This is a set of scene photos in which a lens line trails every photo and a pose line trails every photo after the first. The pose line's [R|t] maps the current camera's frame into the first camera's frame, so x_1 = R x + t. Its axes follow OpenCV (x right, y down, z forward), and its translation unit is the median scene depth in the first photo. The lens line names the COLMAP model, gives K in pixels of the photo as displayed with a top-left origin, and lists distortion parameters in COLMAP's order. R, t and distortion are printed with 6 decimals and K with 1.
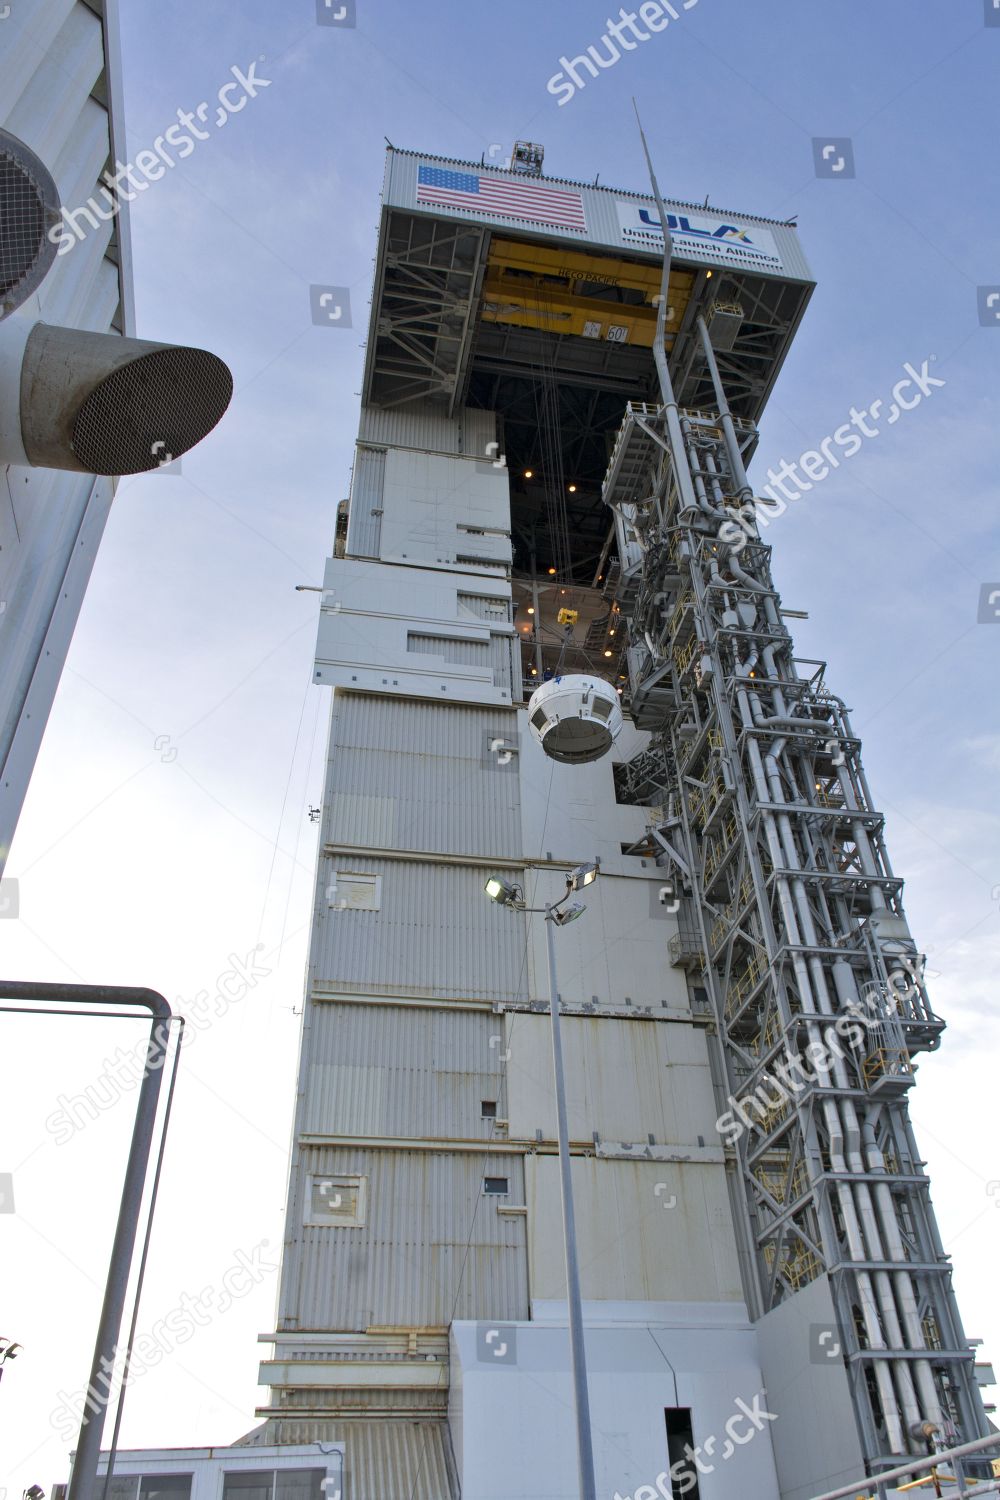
lens RADIAL K [[1148.4, 0, 501.4], [0, 1148.4, 750.3], [0, 0, 1]] dist [-0.002488, 0.000074]
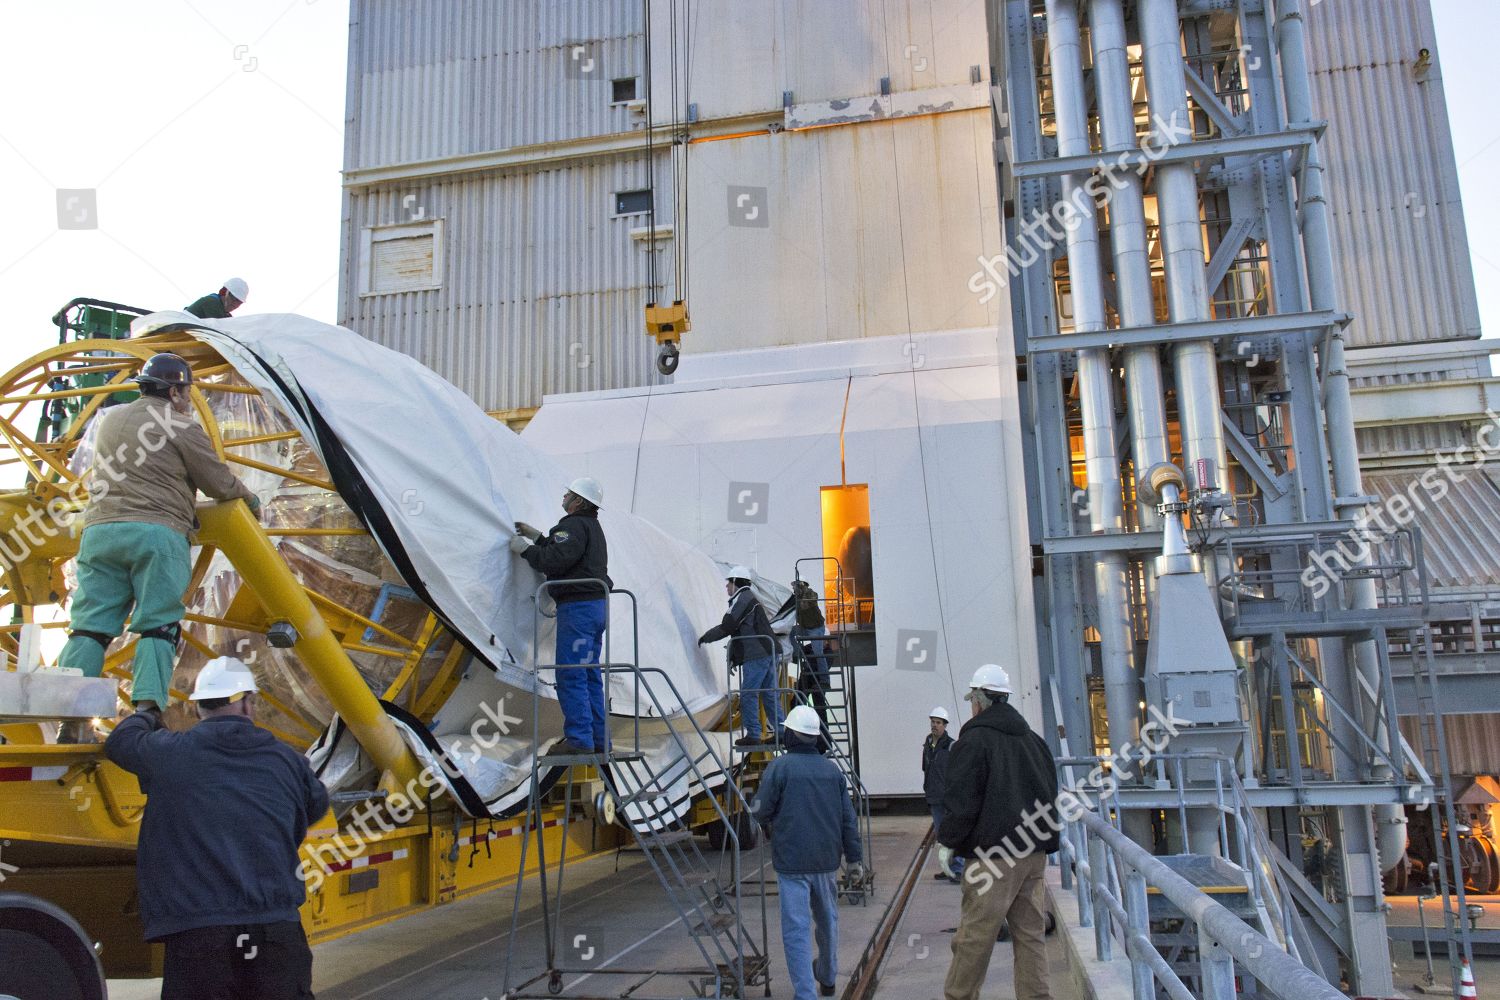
lens RADIAL K [[1148.4, 0, 750.0], [0, 1148.4, 504.4], [0, 0, 1]] dist [-0.002488, 0.000074]
pose [[0.926172, -0.070438, -0.370464, 0.275182], [0.239684, 0.868391, 0.434107, 0.262341], [0.291129, -0.490852, 0.821162, 0.414533]]
